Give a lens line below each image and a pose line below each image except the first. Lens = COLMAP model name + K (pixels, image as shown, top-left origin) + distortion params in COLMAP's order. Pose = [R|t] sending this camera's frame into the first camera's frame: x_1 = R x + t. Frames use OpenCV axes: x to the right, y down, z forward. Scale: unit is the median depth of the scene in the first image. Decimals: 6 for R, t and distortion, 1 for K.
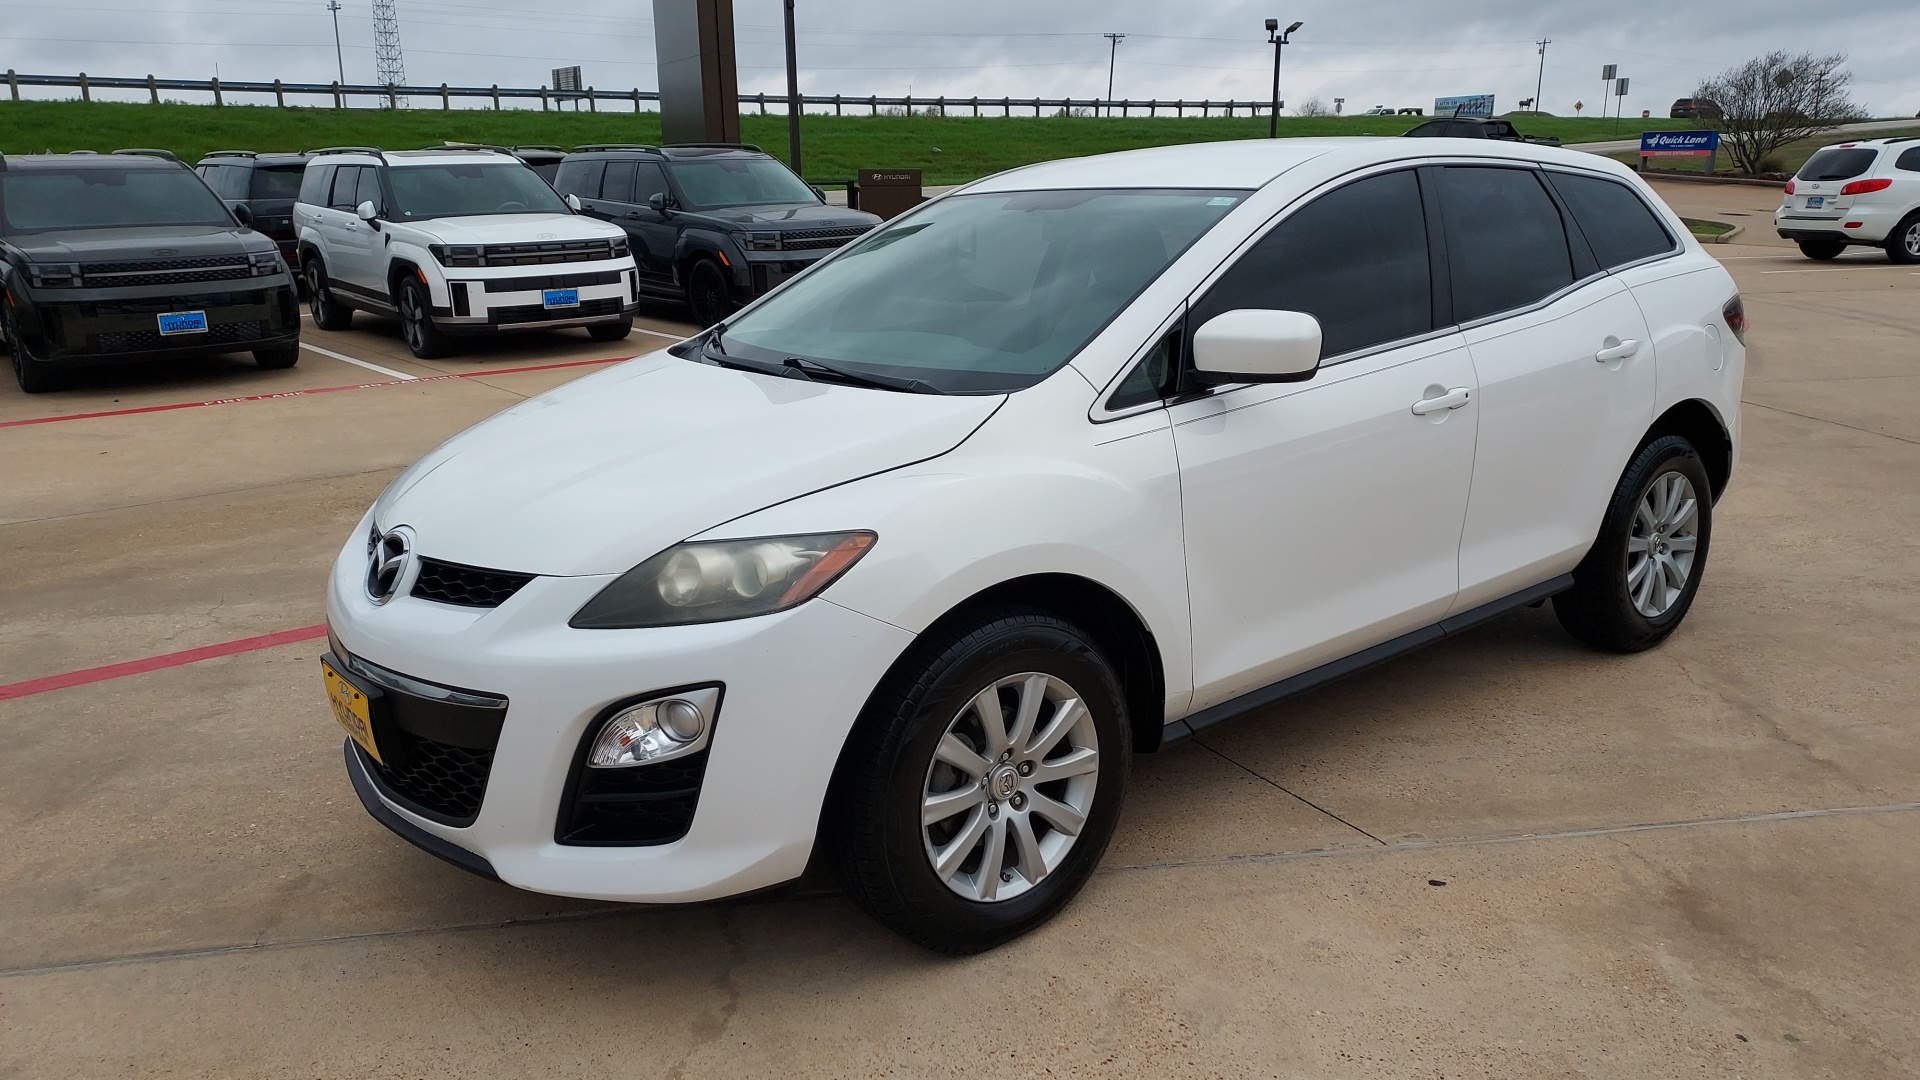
lens RADIAL K [[1407.2, 0, 974.1], [0, 1407.2, 533.5], [0, 0, 1]] dist [0.061209, -0.044143]
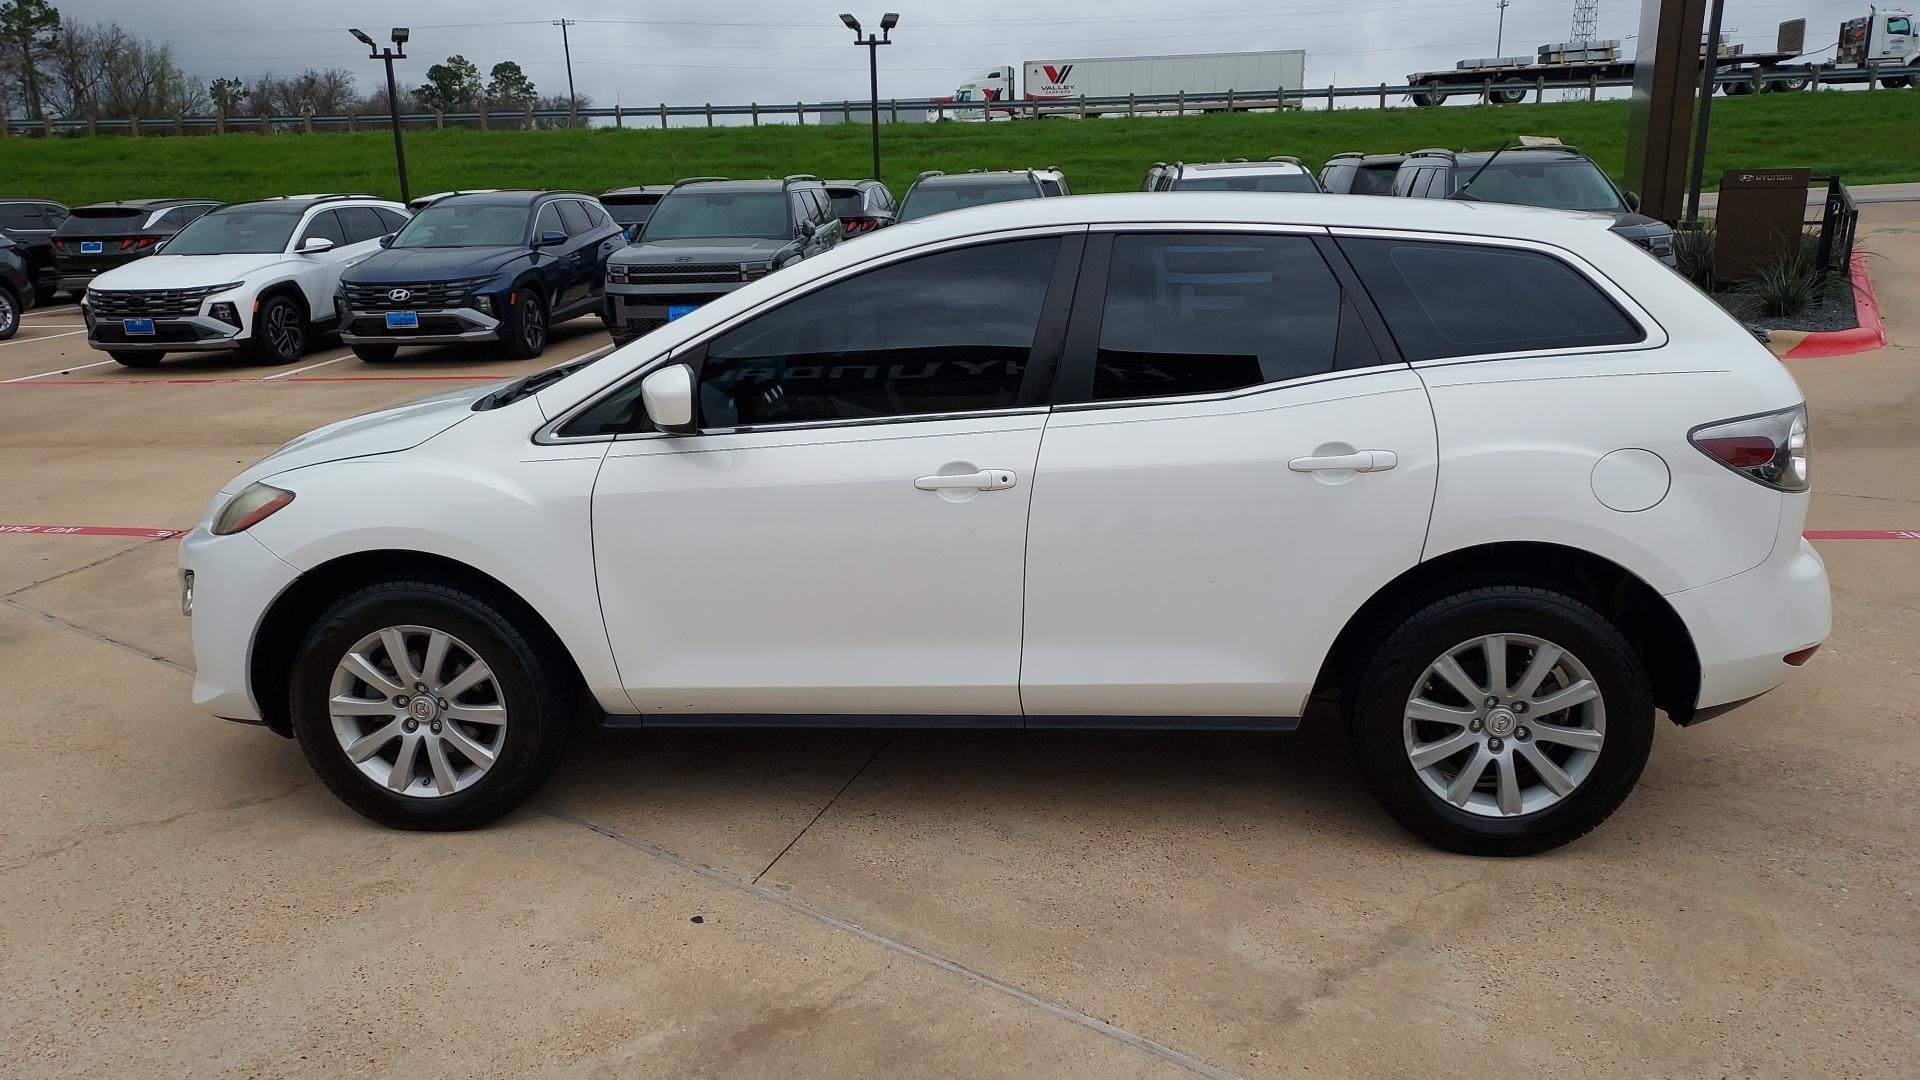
lens RADIAL K [[1407.2, 0, 967.1], [0, 1407.2, 529.3], [0, 0, 1]] dist [0.061209, -0.044143]
pose [[0.706073, 0.170589, -0.687285, 0.348548], [-0.166972, 0.983291, 0.072524, -0.045736], [0.688173, 0.063550, 0.722758, 0.109821]]
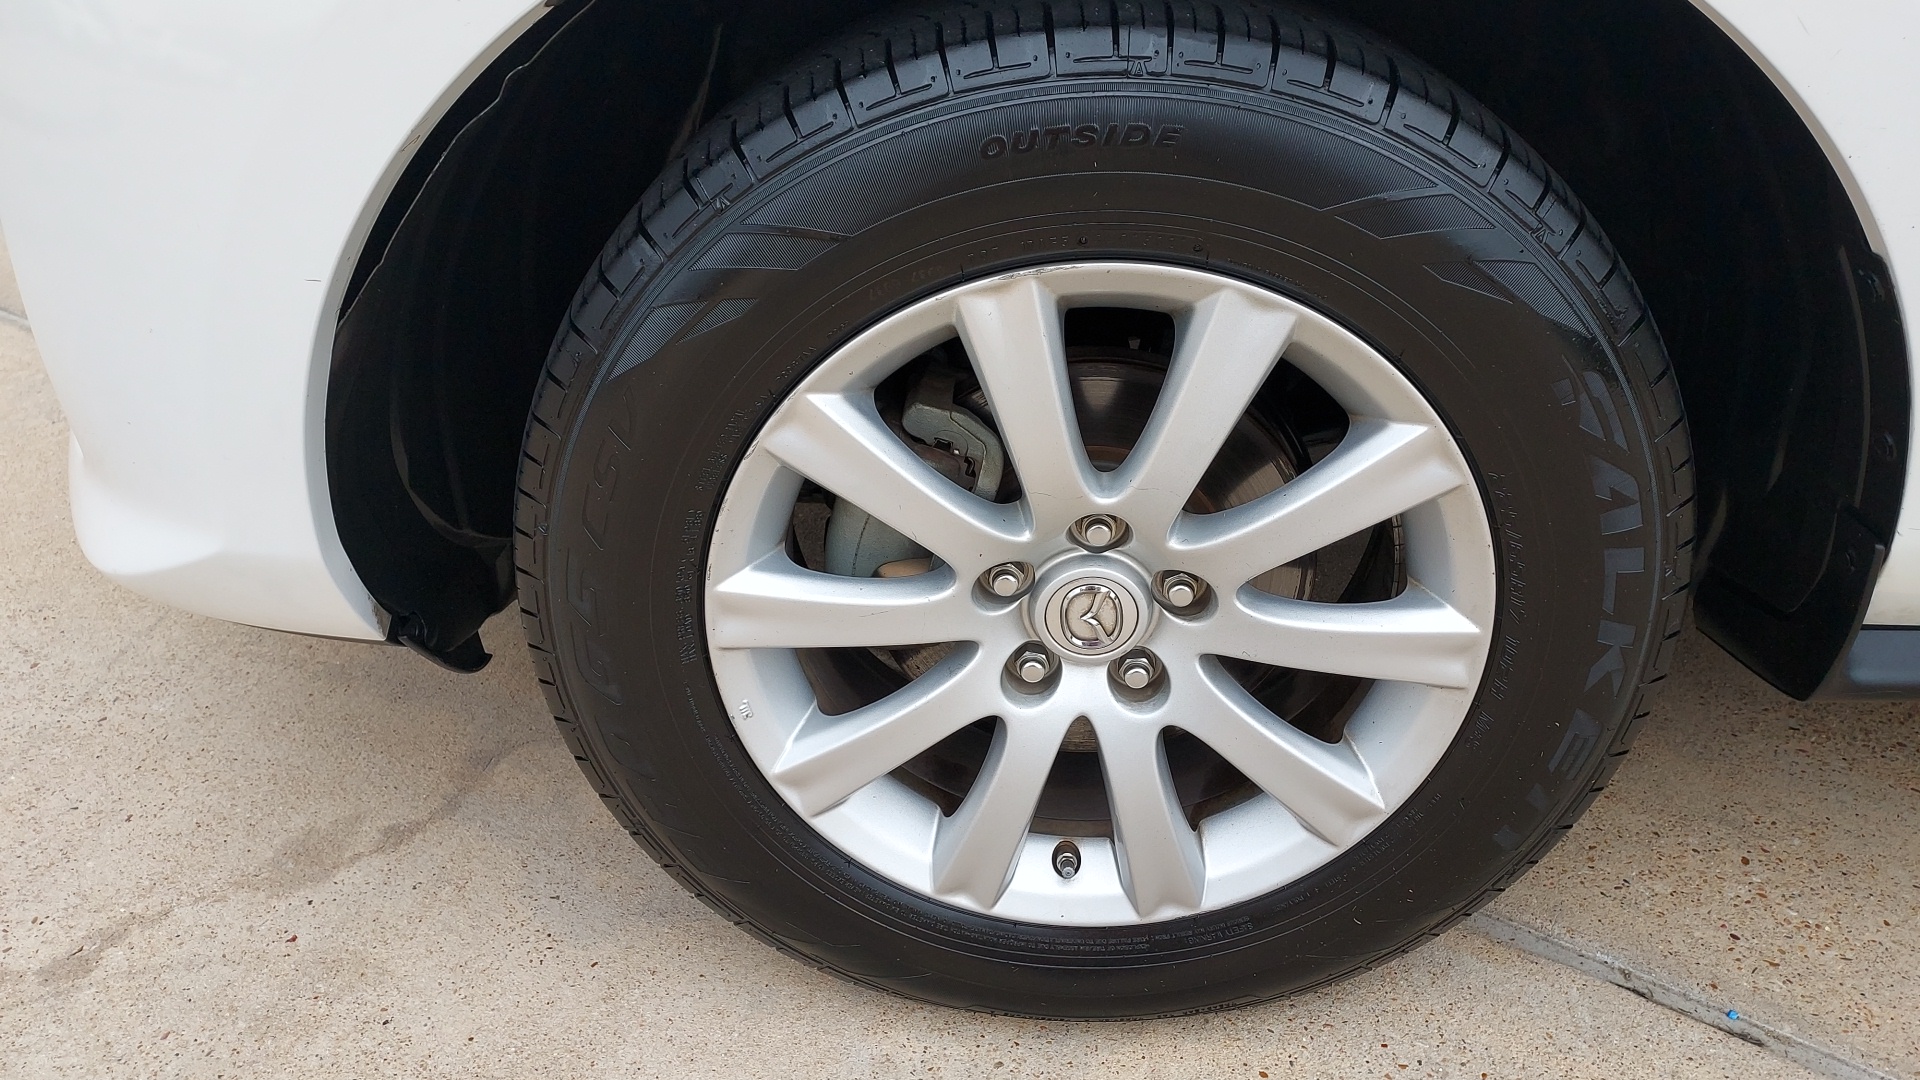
lens RADIAL K [[1407.2, 0, 976.1], [0, 1407.2, 524.7], [0, 0, 1]] dist [0.061209, -0.044143]
pose [[0.751147, 0.353042, -0.557798, 0.047089], [-0.172513, 0.920594, 0.350352, 0.015706], [0.637195, -0.166938, 0.752406, 0.211988]]
